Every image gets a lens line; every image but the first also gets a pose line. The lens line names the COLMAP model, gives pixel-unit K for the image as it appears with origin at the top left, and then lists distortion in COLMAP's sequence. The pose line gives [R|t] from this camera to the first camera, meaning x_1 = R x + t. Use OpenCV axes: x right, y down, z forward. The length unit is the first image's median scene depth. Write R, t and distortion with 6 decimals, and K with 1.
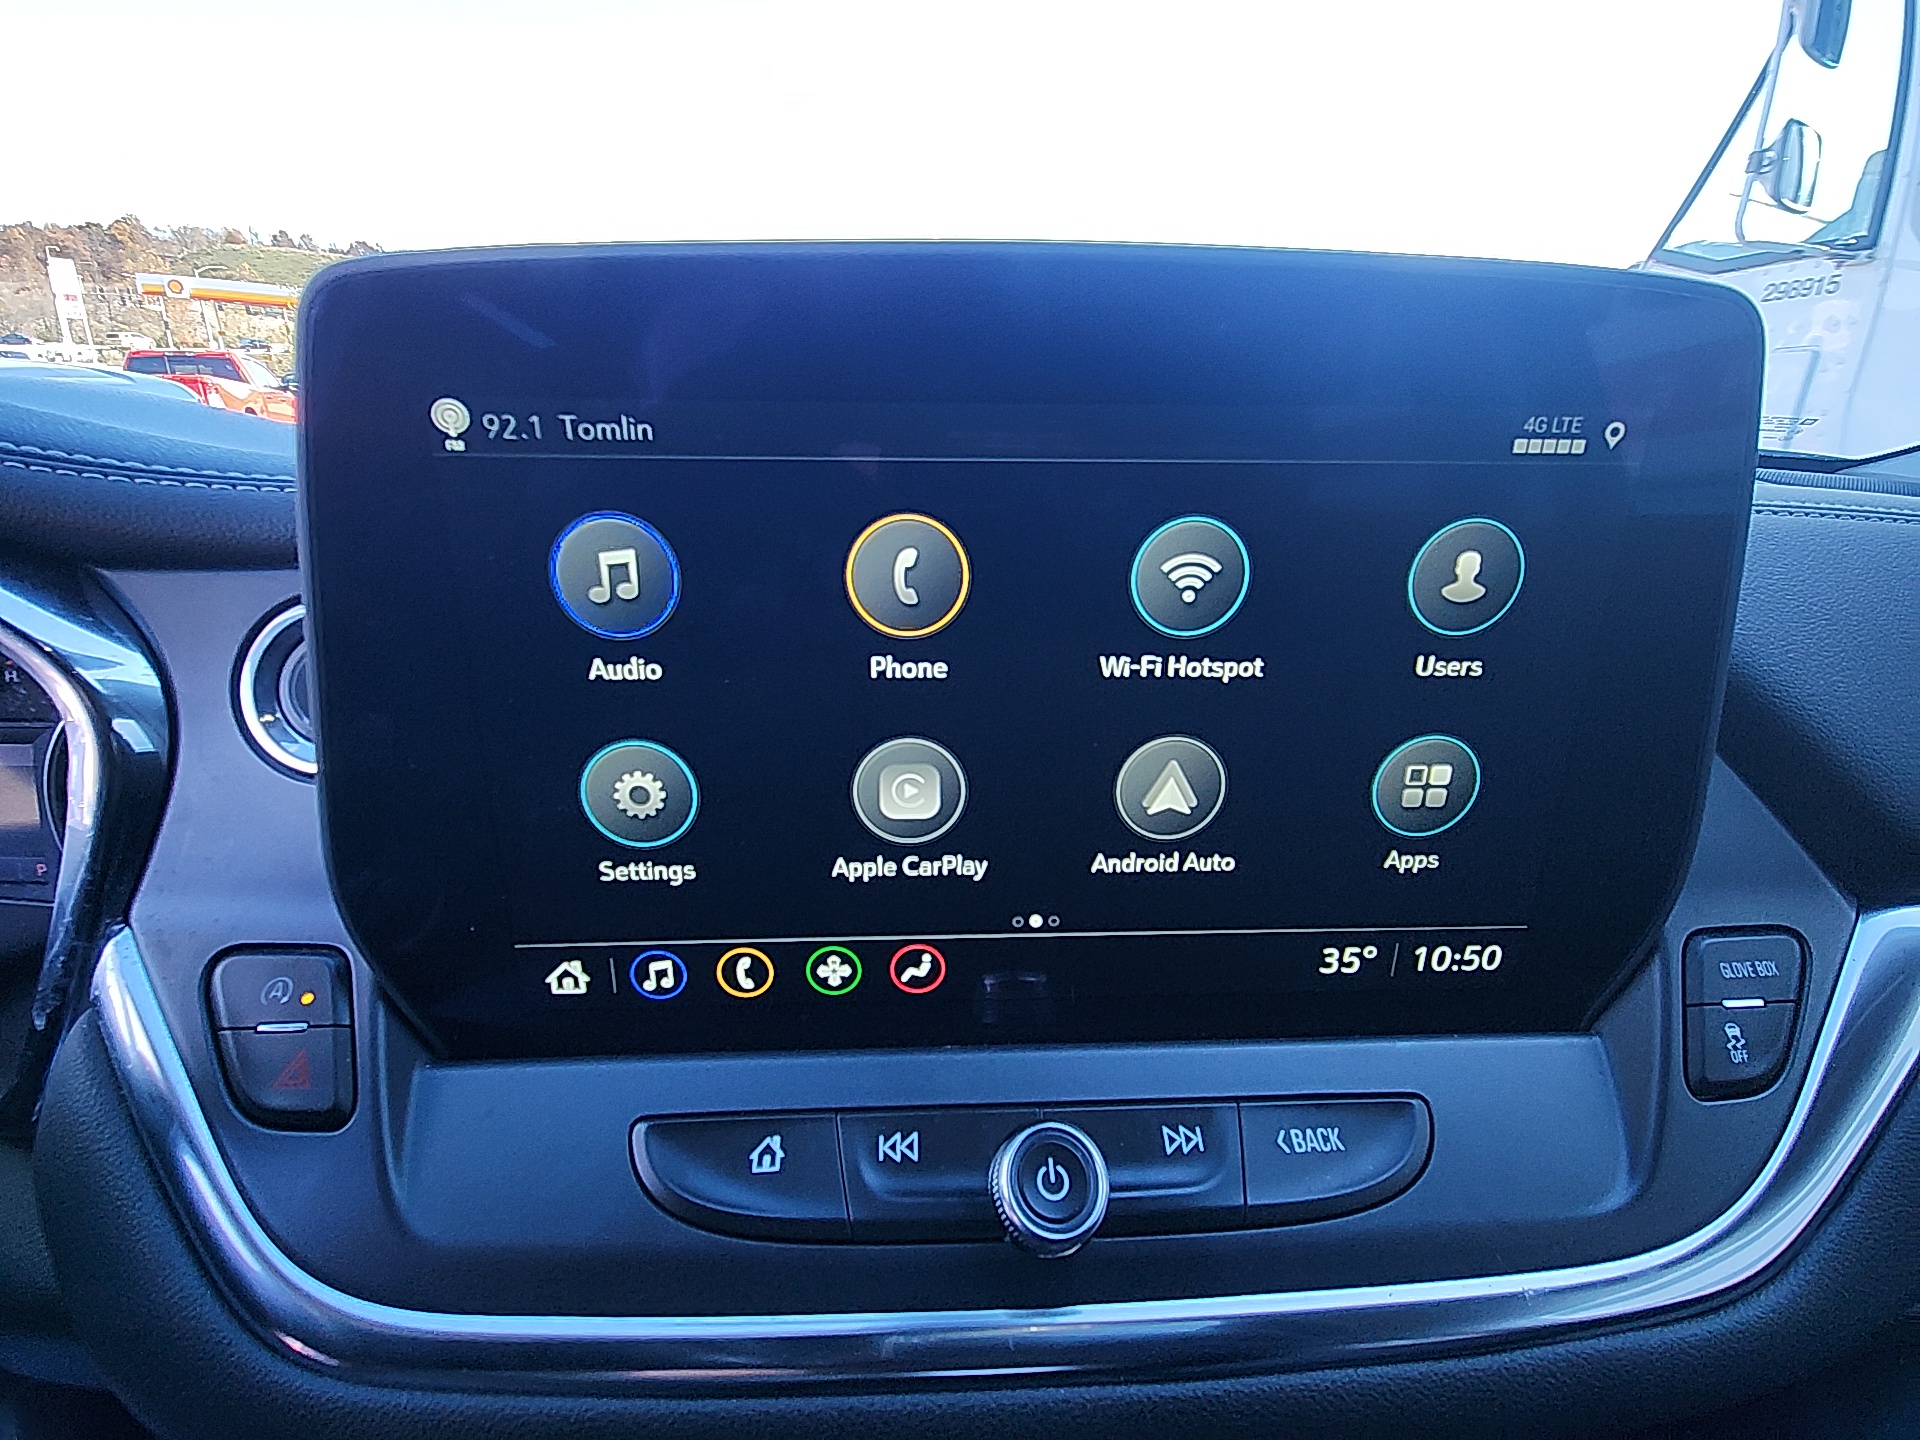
lens RADIAL K [[782.9, 0, 950.2], [0, 782.9, 719.0], [0, 0, 1]] dist [0.001525, -0.000248]
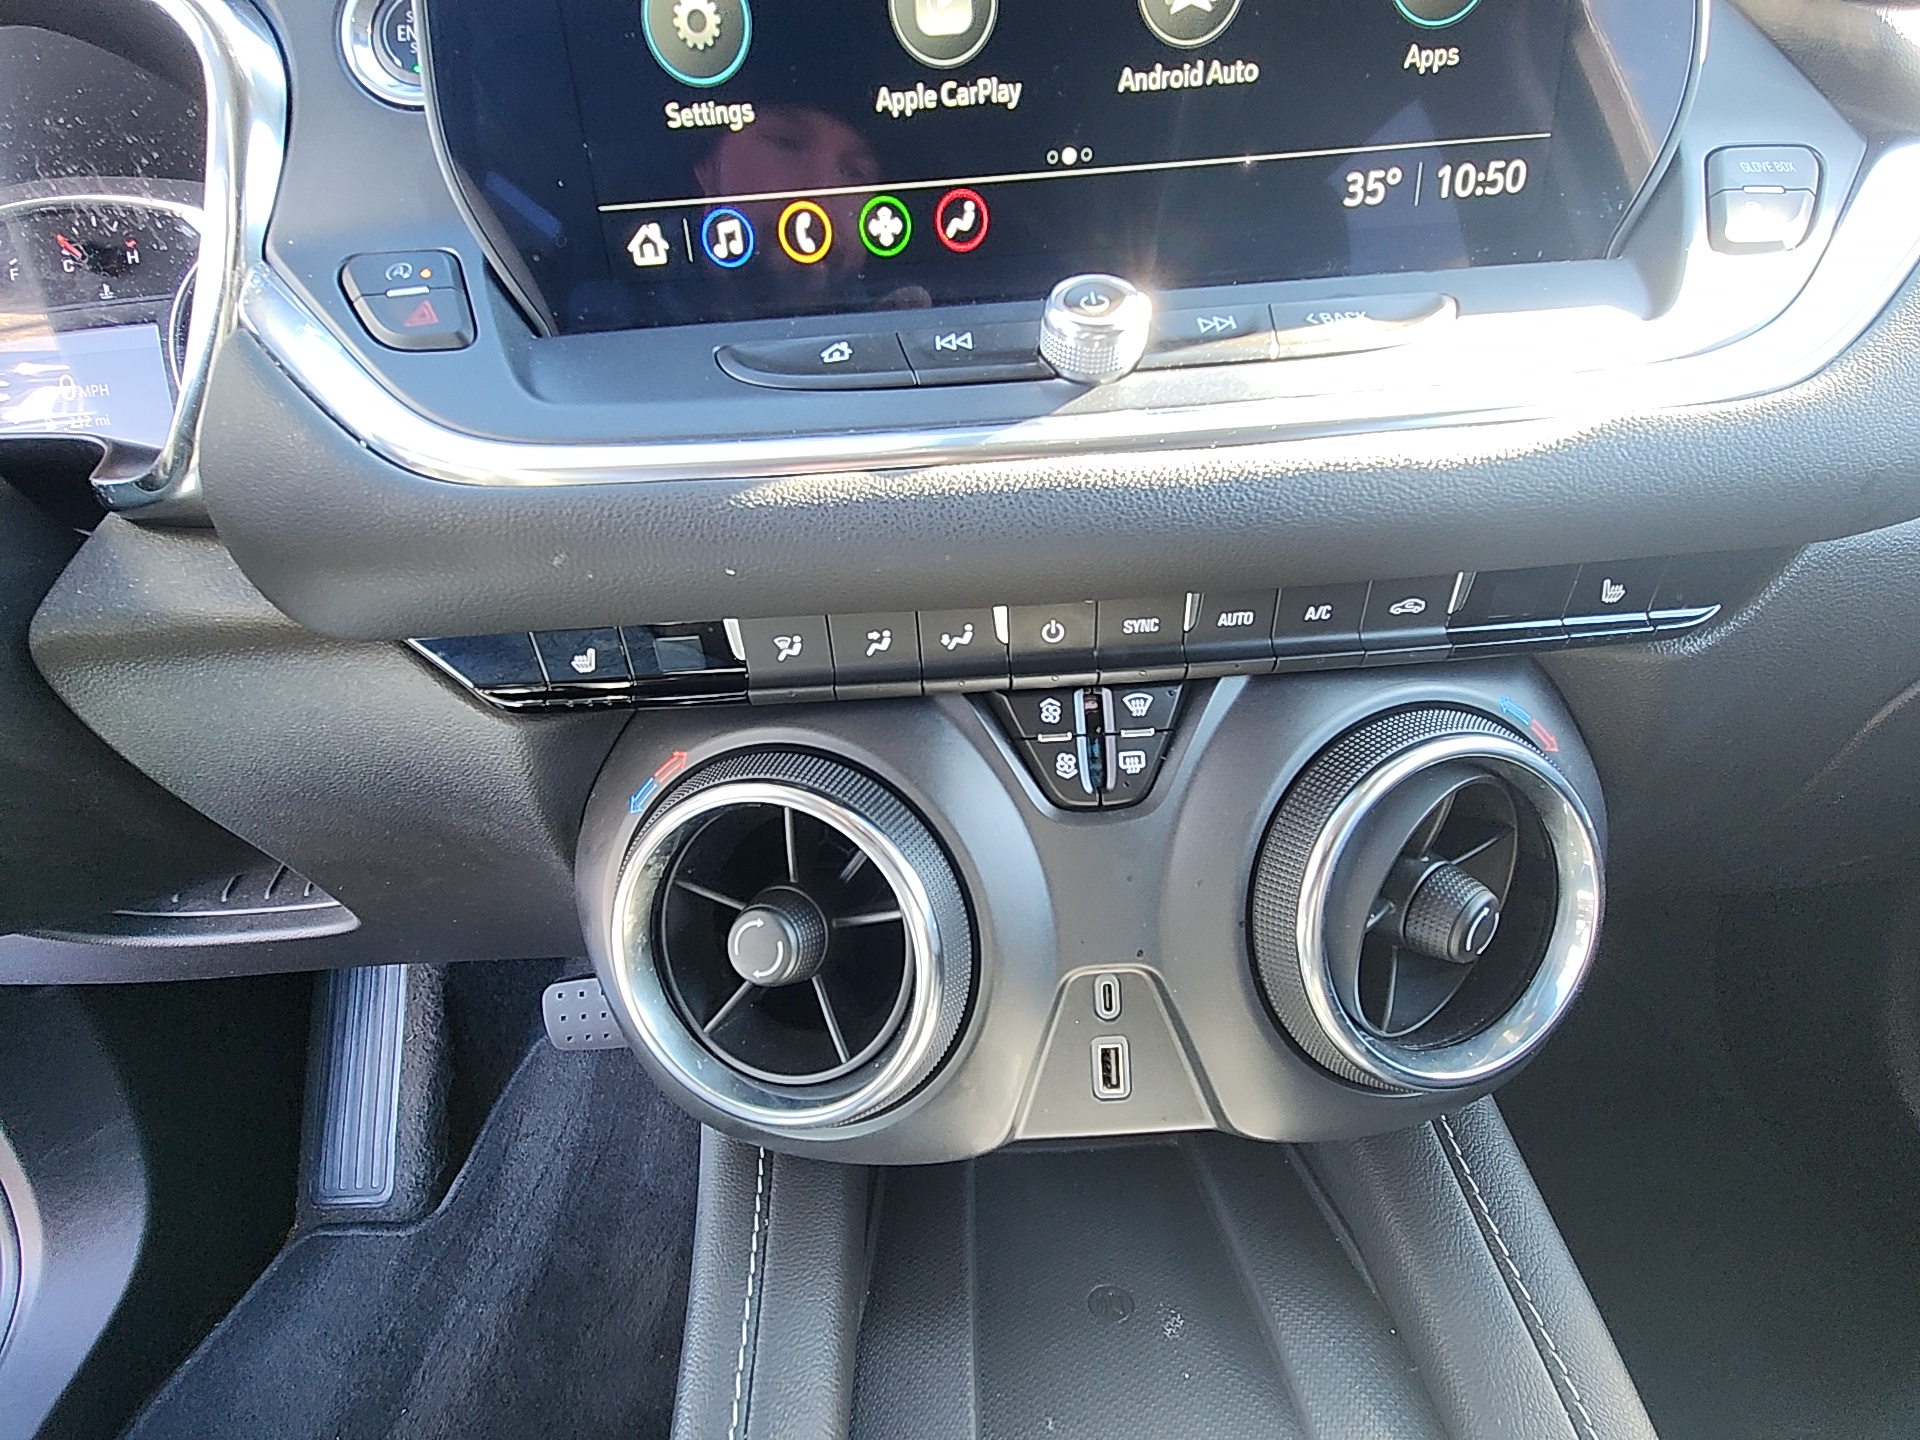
lens RADIAL K [[786.0, 0, 960.0], [0, 786.0, 720.0], [0, 0, 1]] dist [0.002746, -0.000327]
pose [[0.996672, -0.055200, -0.059976, -0.017854], [0.059285, 0.995881, 0.068605, 0.954776], [0.055942, -0.071932, 0.995839, -0.134999]]
